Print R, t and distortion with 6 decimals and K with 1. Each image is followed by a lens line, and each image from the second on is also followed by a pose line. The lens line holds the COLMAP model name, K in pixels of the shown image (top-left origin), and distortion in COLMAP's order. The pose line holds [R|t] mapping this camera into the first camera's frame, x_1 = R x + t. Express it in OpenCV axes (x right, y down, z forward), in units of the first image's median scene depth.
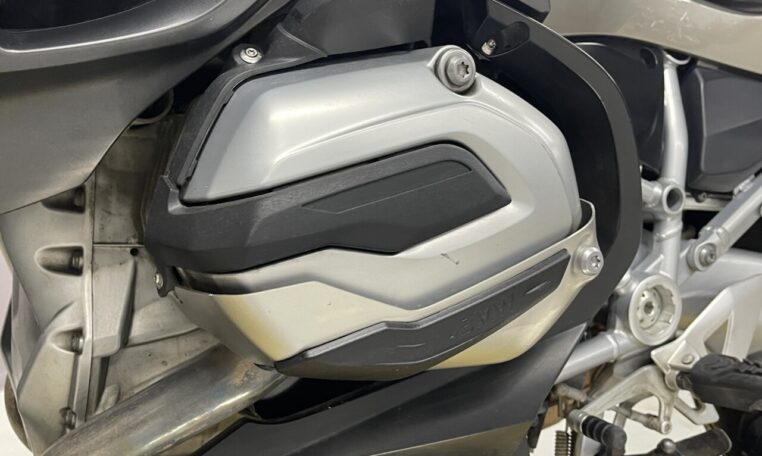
lens RADIAL K [[814.5, 0, 381.0], [0, 814.5, 228.0], [0, 0, 1]] dist [0.153217, -0.485959]
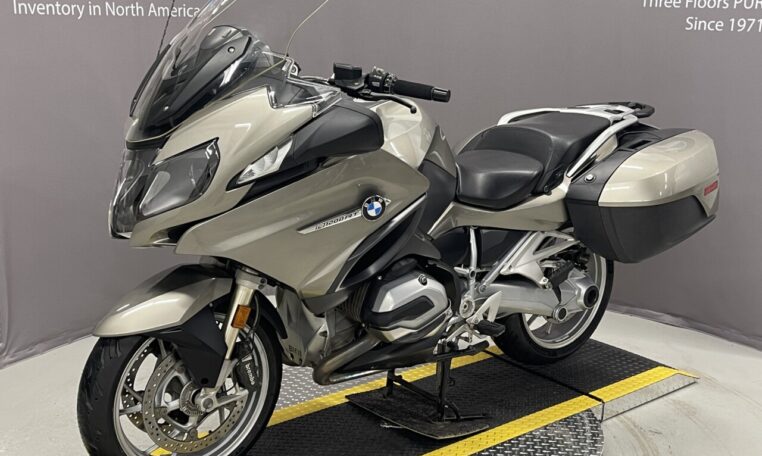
lens RADIAL K [[870.3, 0, 381.0], [0, 870.3, 228.0], [0, 0, 1]] dist [-0.006834, -0.007779]
pose [[0.982312, -0.041009, 0.182704, -0.636201], [0.013214, 0.988472, 0.150827, -0.751518], [-0.186783, -0.145745, 0.971530, -2.296069]]
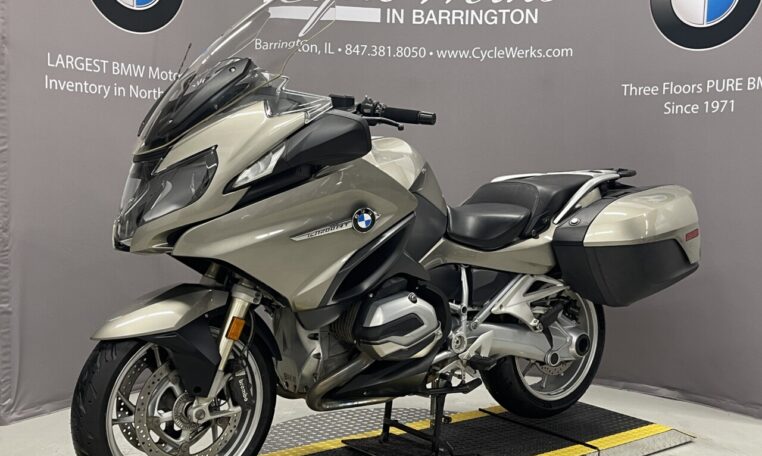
lens RADIAL K [[824.5, 0, 381.0], [0, 824.5, 228.0], [0, 0, 1]] dist [-0.007588, 0.001439]
pose [[0.985551, -0.009275, 0.169124, -0.559486], [0.014089, 0.999528, -0.027286, -0.287186], [-0.168791, 0.029275, 0.985217, -2.321122]]
